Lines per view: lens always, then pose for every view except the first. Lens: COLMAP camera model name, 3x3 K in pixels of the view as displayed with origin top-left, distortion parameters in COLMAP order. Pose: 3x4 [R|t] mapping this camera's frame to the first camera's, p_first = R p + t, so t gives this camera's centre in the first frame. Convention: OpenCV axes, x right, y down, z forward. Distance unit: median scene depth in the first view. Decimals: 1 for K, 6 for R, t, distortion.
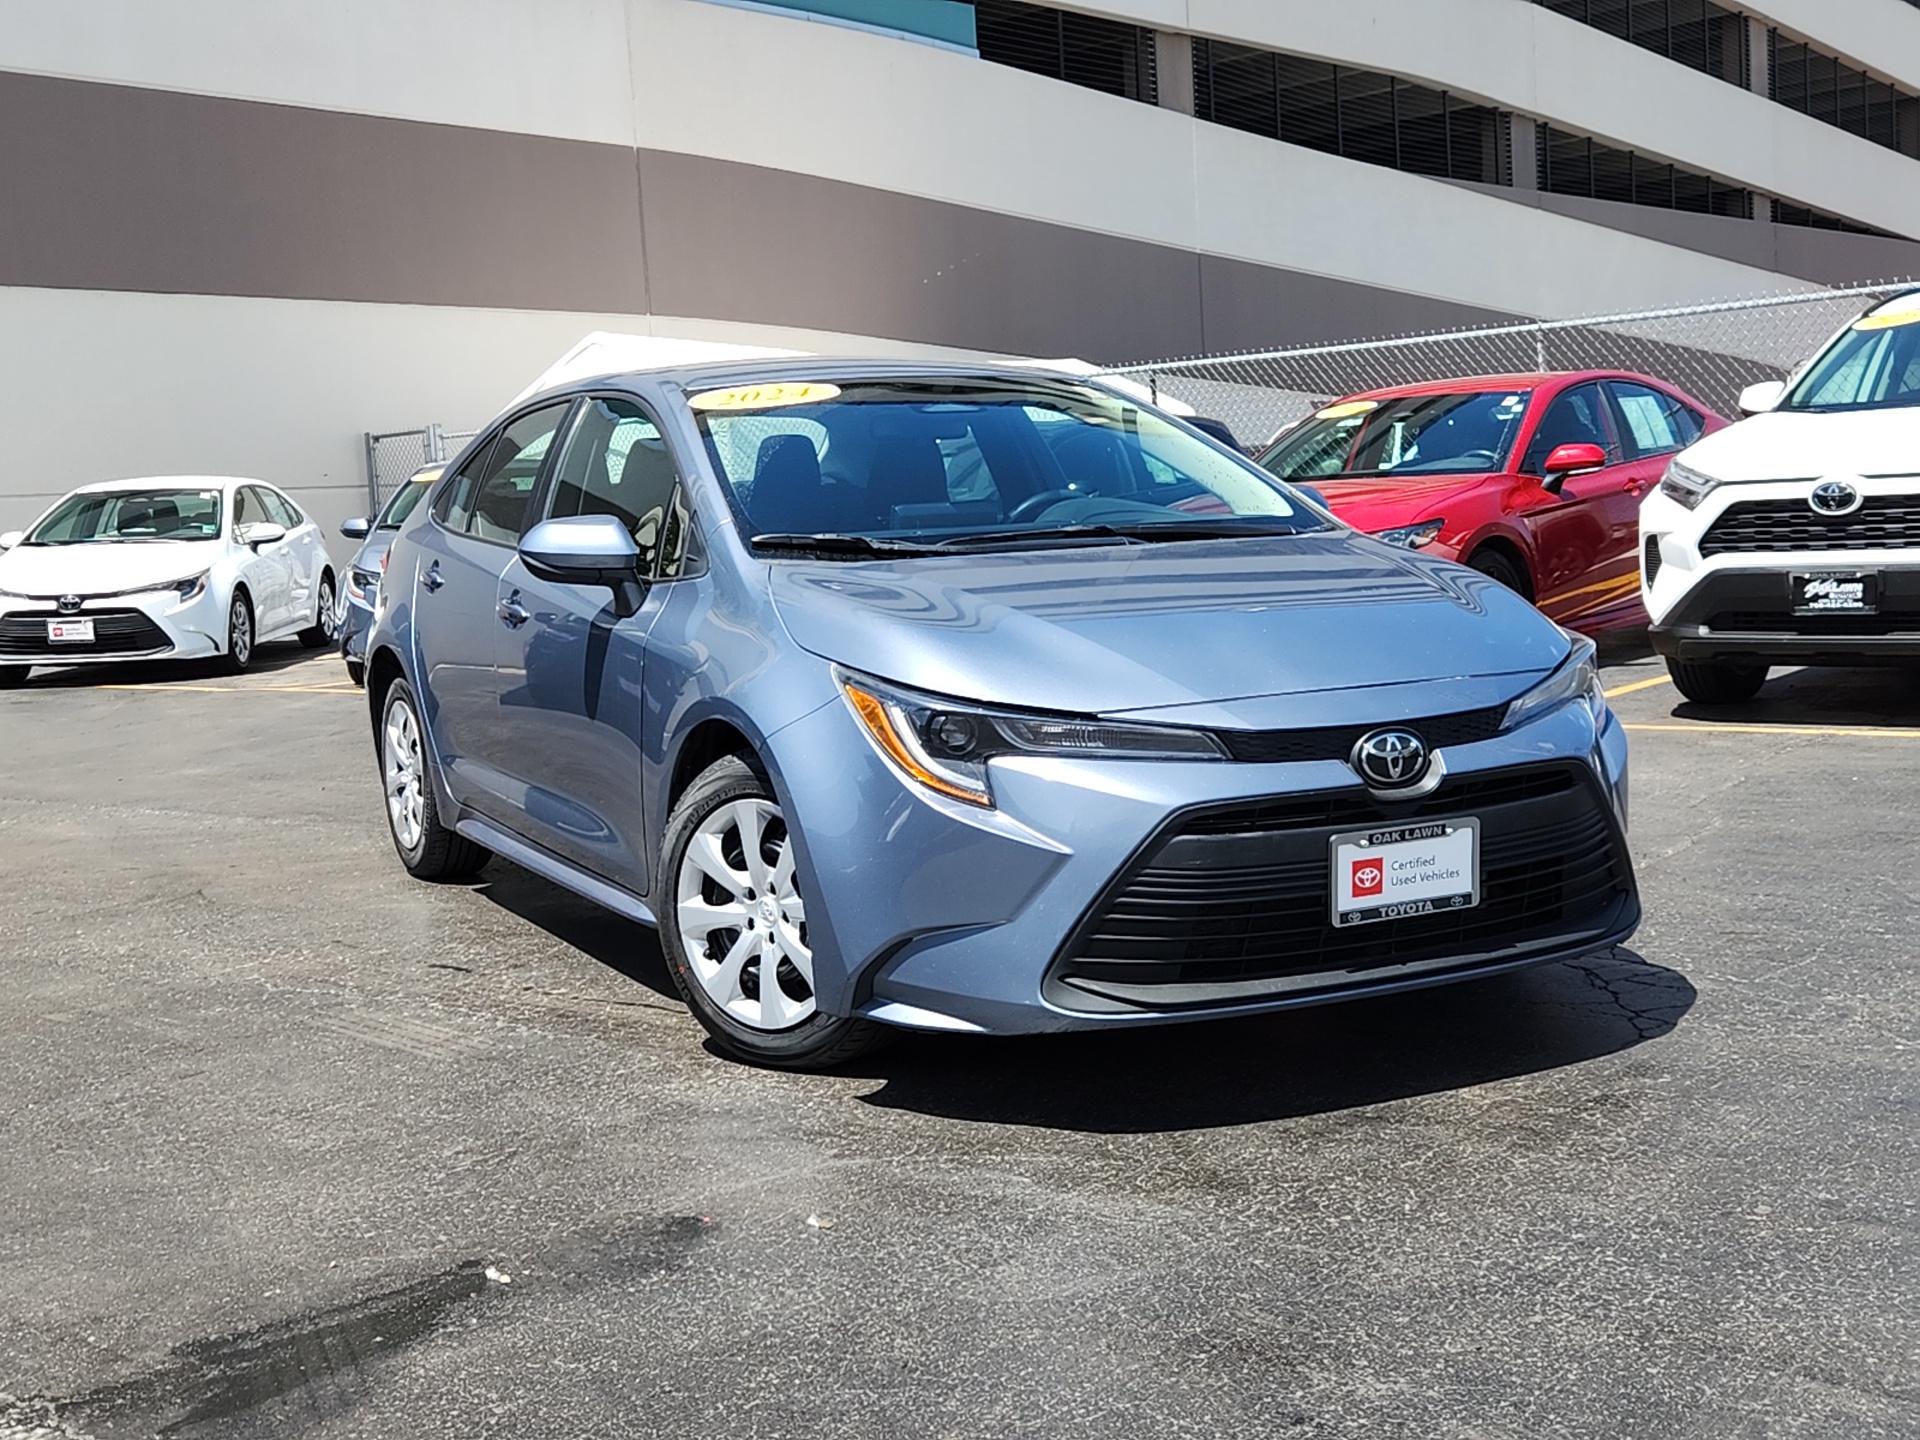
lens RADIAL K [[2092.6, 0, 957.2], [0, 2092.6, 717.9], [0, 0, 1]] dist [0.047769, 0.000000]
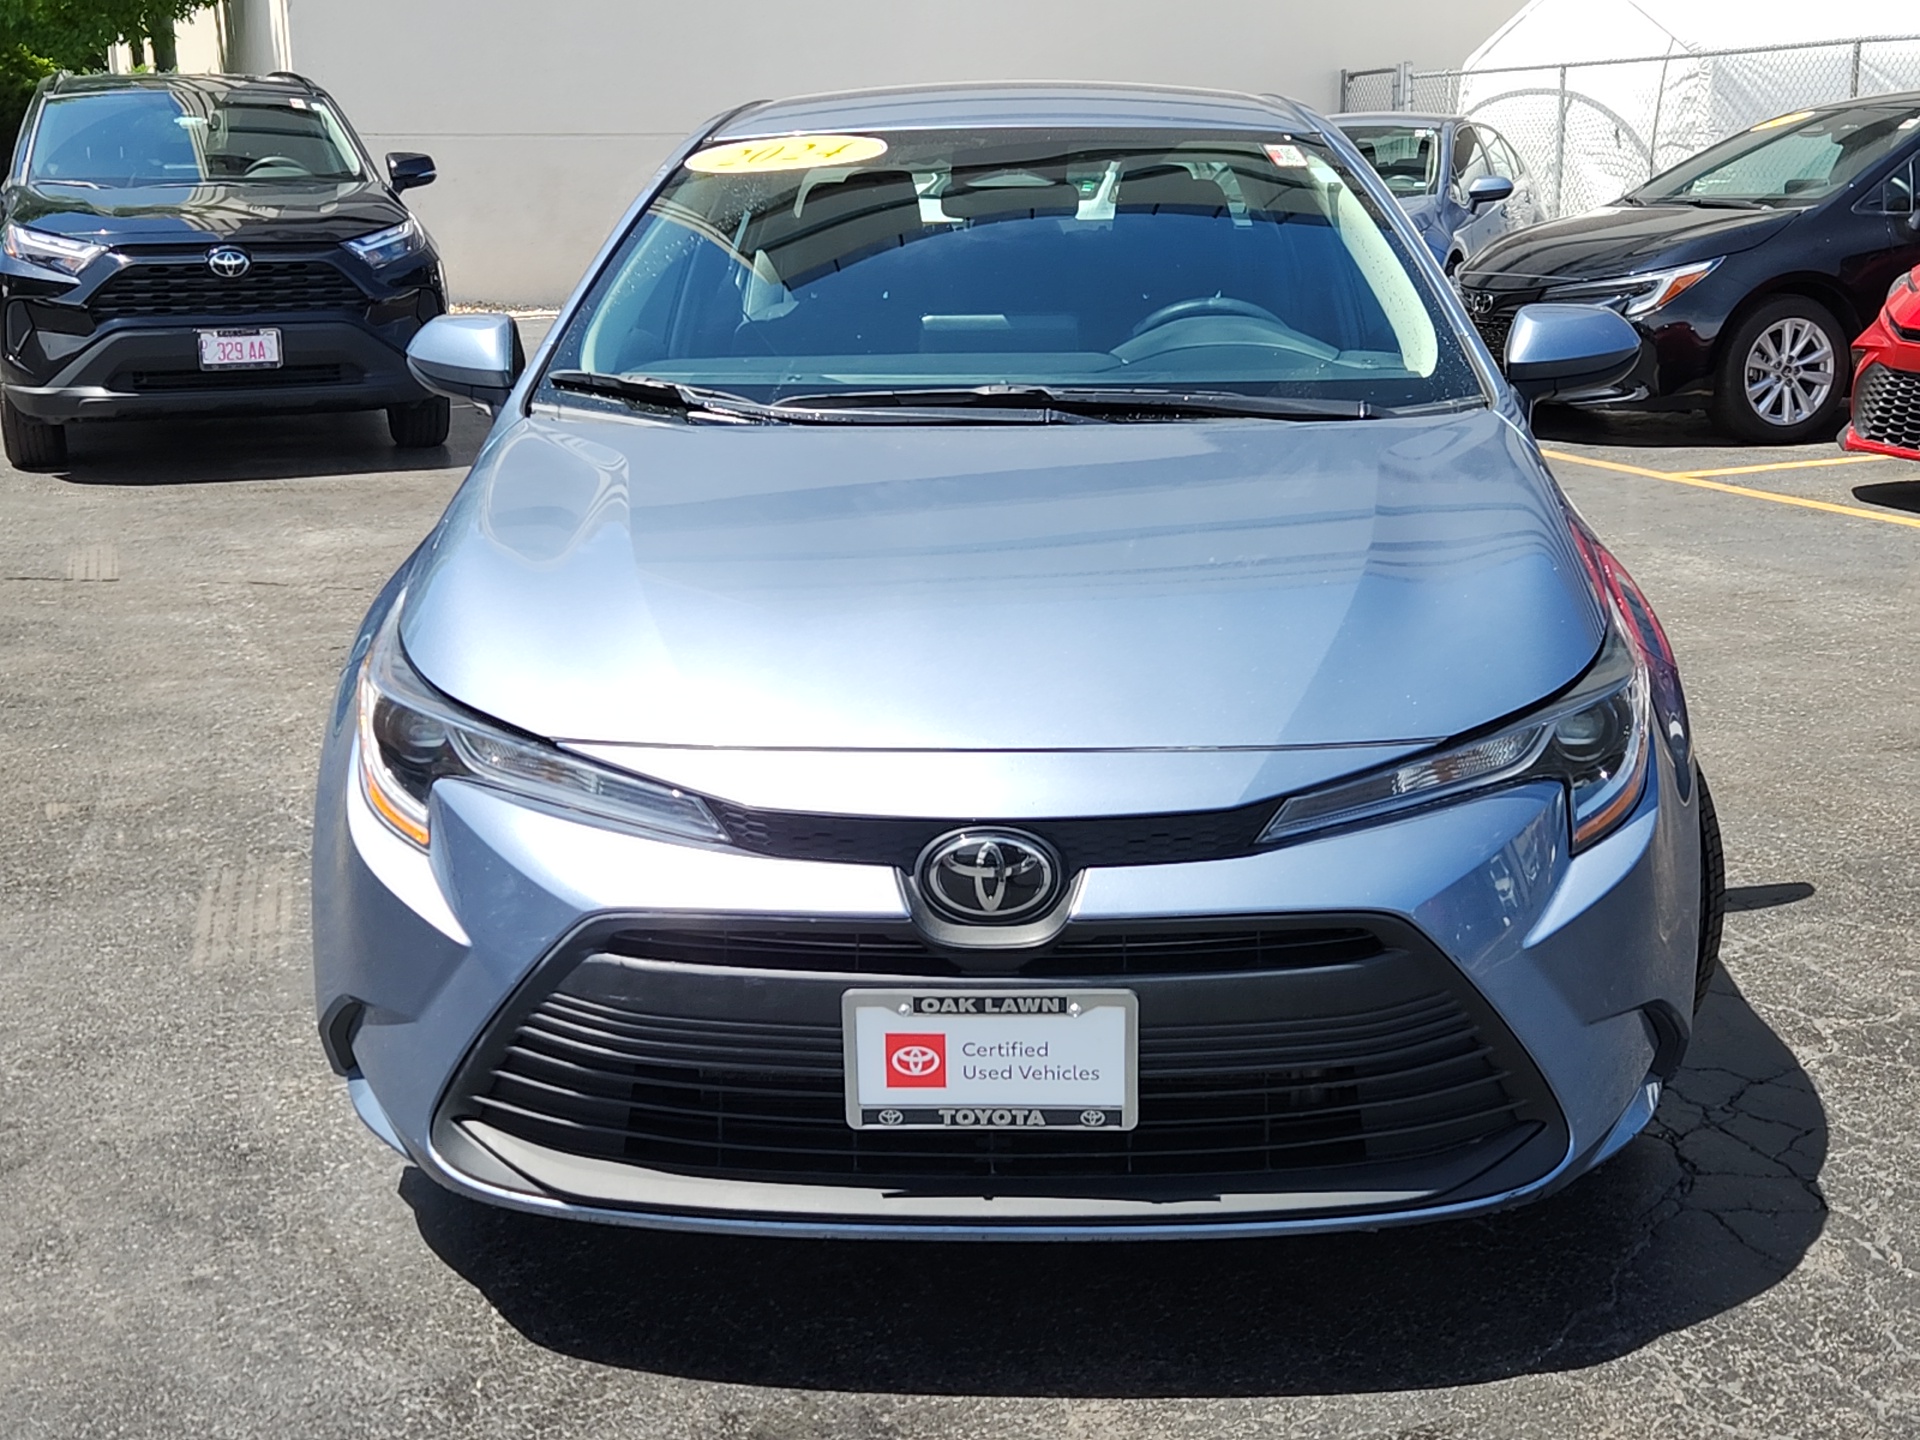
lens RADIAL K [[2092.6, 0, 957.1], [0, 2092.6, 735.5], [0, 0, 1]] dist [0.047769, 0.000000]
pose [[0.888493, 0.148852, -0.434077, 0.458145], [-0.076781, 0.980816, 0.179177, -0.128995], [0.452420, -0.125868, 0.882878, 0.469821]]
